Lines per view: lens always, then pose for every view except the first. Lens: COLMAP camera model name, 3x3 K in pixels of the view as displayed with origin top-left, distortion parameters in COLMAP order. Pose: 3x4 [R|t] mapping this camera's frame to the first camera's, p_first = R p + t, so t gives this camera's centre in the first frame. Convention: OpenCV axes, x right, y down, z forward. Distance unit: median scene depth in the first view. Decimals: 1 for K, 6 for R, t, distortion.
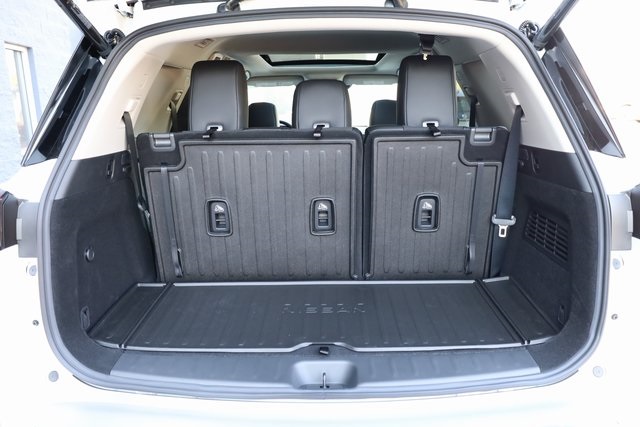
lens RADIAL K [[485.3, 0, 320.2], [0, 485.3, 212.8], [0, 0, 1]] dist [-0.015788, 0.019800]
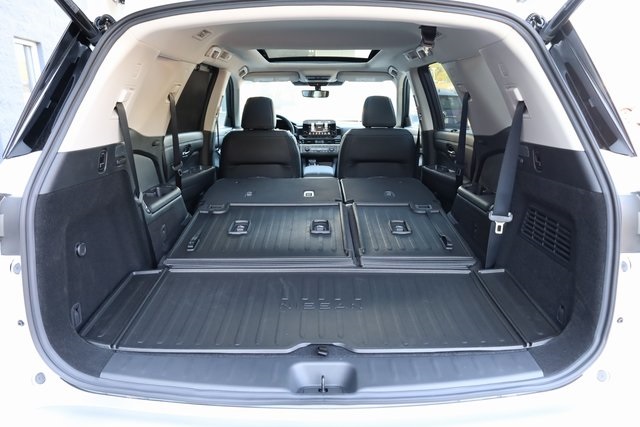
lens RADIAL K [[437.1, 0, 320.4], [0, 437.1, 215.4], [0, 0, 1]] dist [0.004360, -0.005473]
pose [[0.999737, 0.008515, 0.021292, -0.015227], [-0.009272, 0.999319, 0.035718, -0.019113], [-0.020973, -0.035906, 0.999135, 0.116916]]
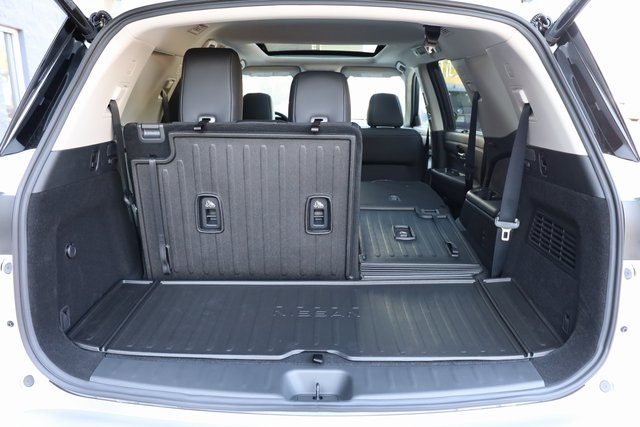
lens RADIAL K [[485.3, 0, 319.9], [0, 485.3, 212.4], [0, 0, 1]] dist [-0.015788, 0.019800]
pose [[0.999680, 0.021423, 0.013484, -0.005592], [-0.021643, 0.999632, 0.016373, -0.015201], [-0.013129, -0.016659, 0.999775, 0.052578]]
